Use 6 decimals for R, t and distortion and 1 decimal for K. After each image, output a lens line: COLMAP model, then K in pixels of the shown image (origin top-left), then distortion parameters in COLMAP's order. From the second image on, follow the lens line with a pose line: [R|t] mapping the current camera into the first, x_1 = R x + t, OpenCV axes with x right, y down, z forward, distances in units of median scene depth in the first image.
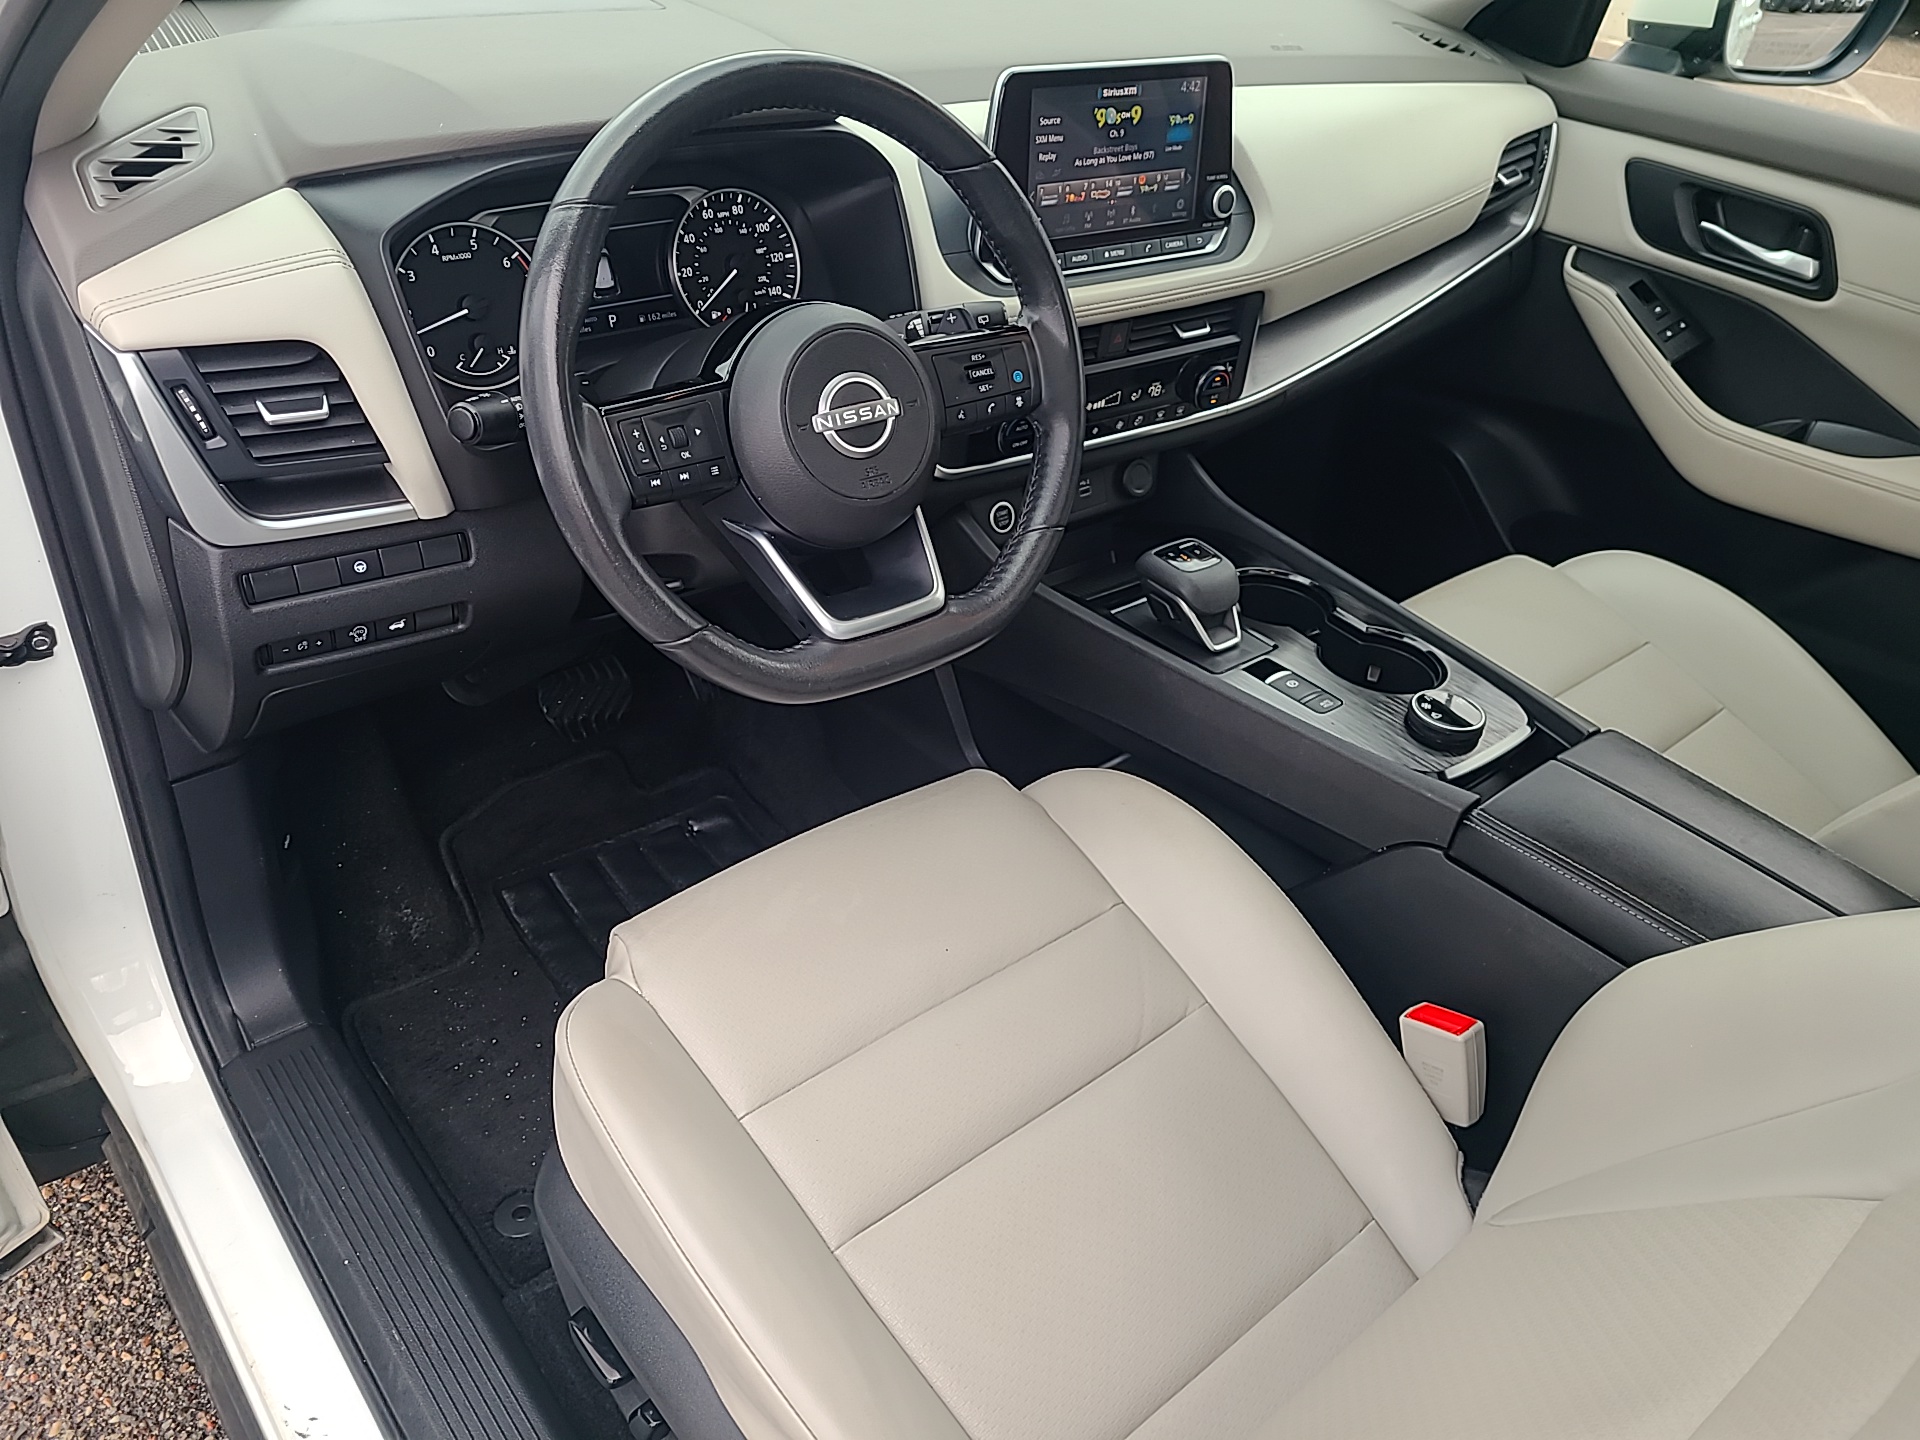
lens RADIAL K [[1454.1, 0, 951.9], [0, 1454.1, 725.6], [0, 0, 1]] dist [0.047439, -0.036247]
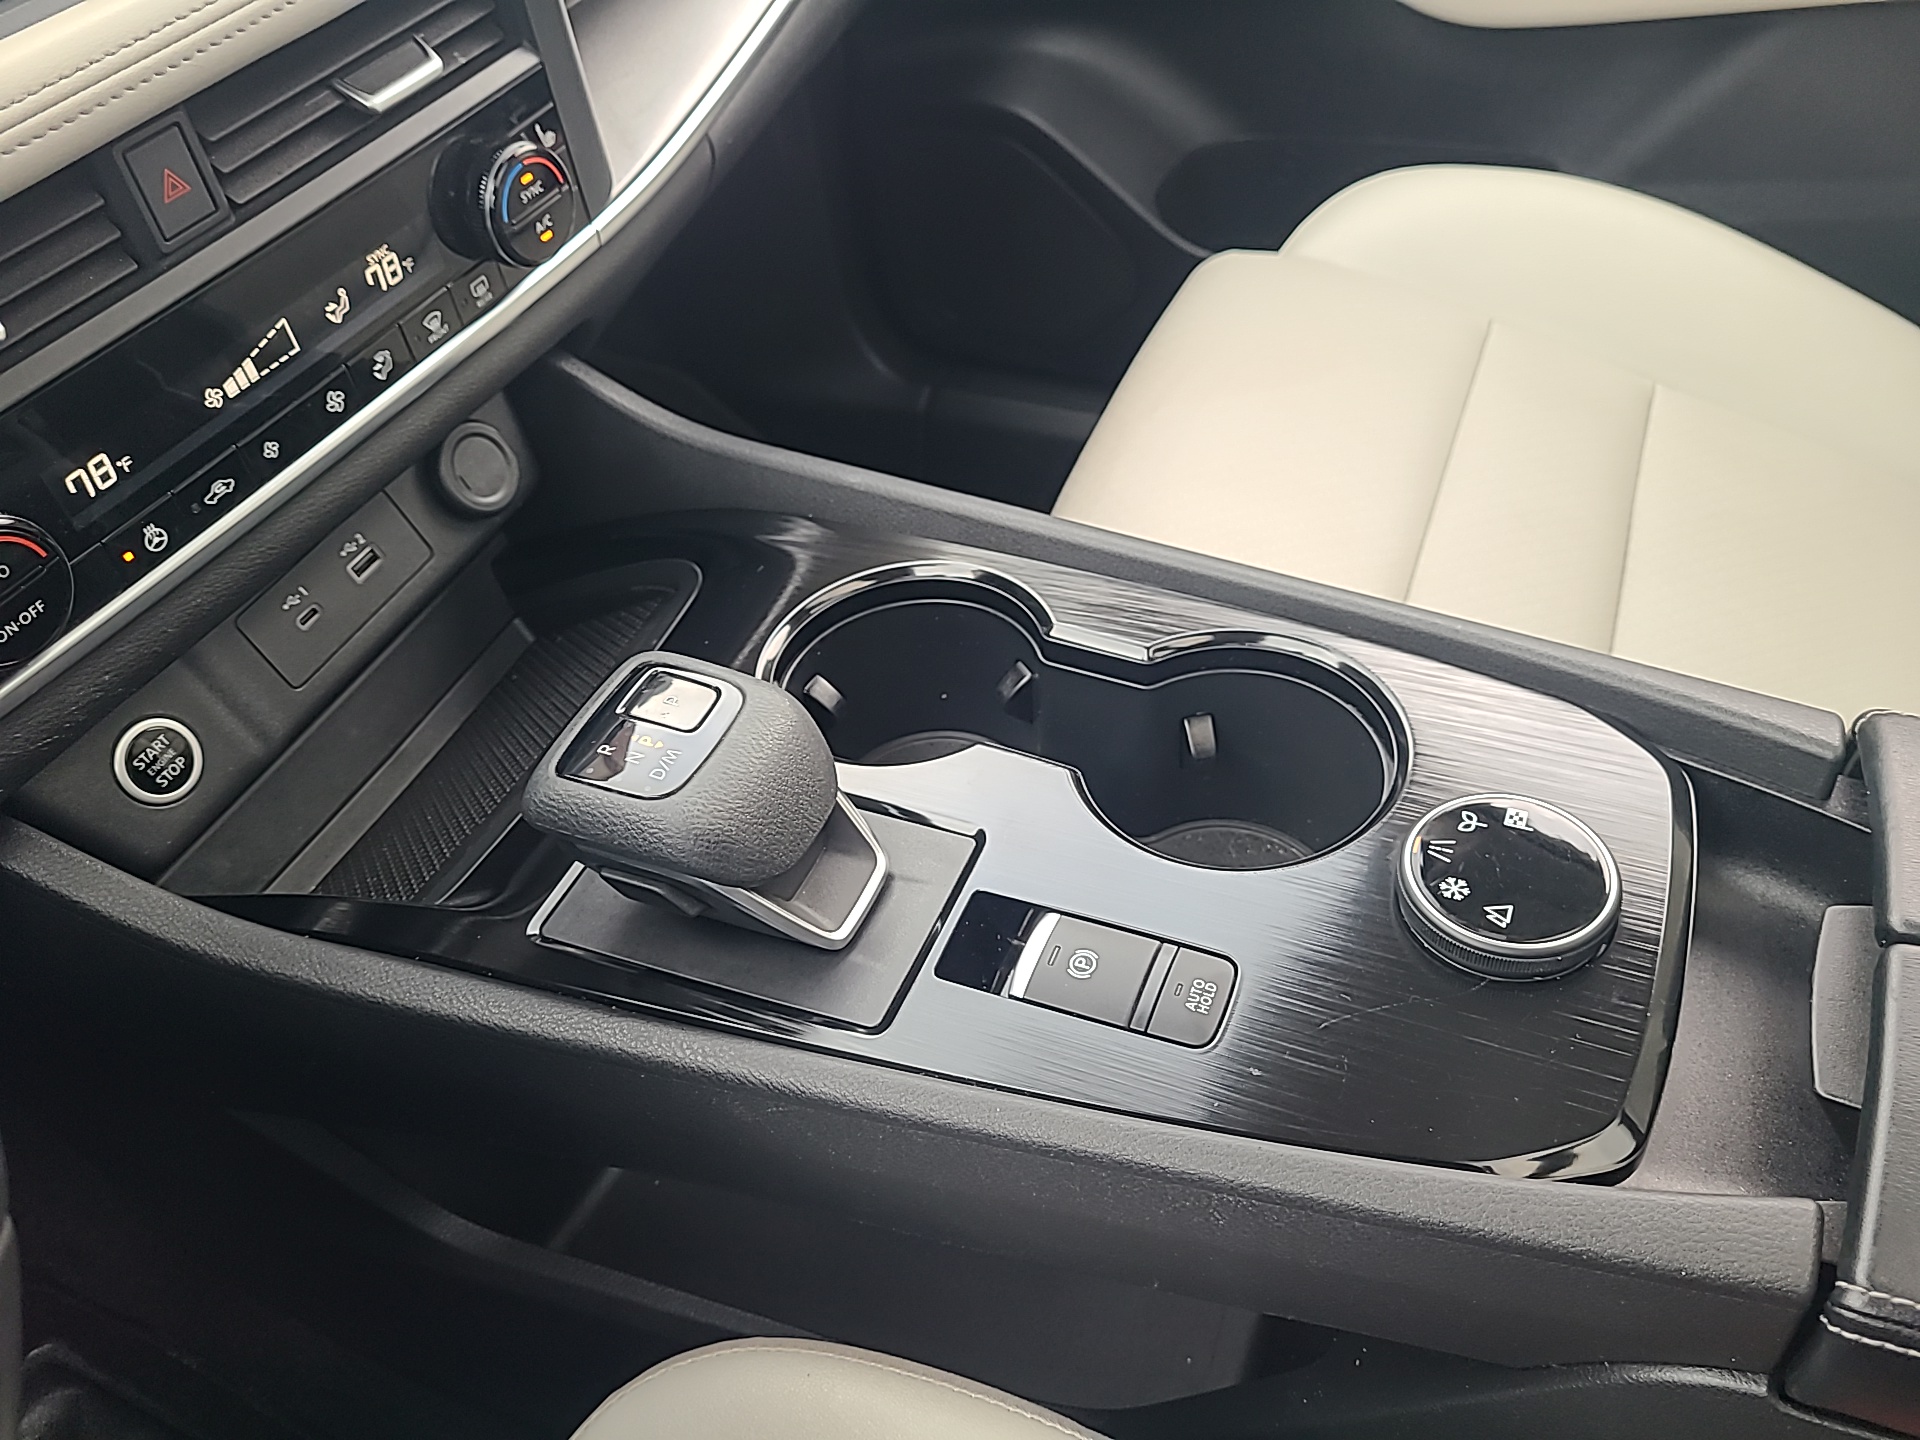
lens RADIAL K [[1454.1, 0, 923.2], [0, 1454.1, 713.7], [0, 0, 1]] dist [0.047439, -0.036247]
pose [[0.879212, -0.446926, 0.165059, 0.169549], [0.416001, 0.889019, 0.191283, -0.163786], [-0.232229, -0.099513, 0.967557, 0.675560]]
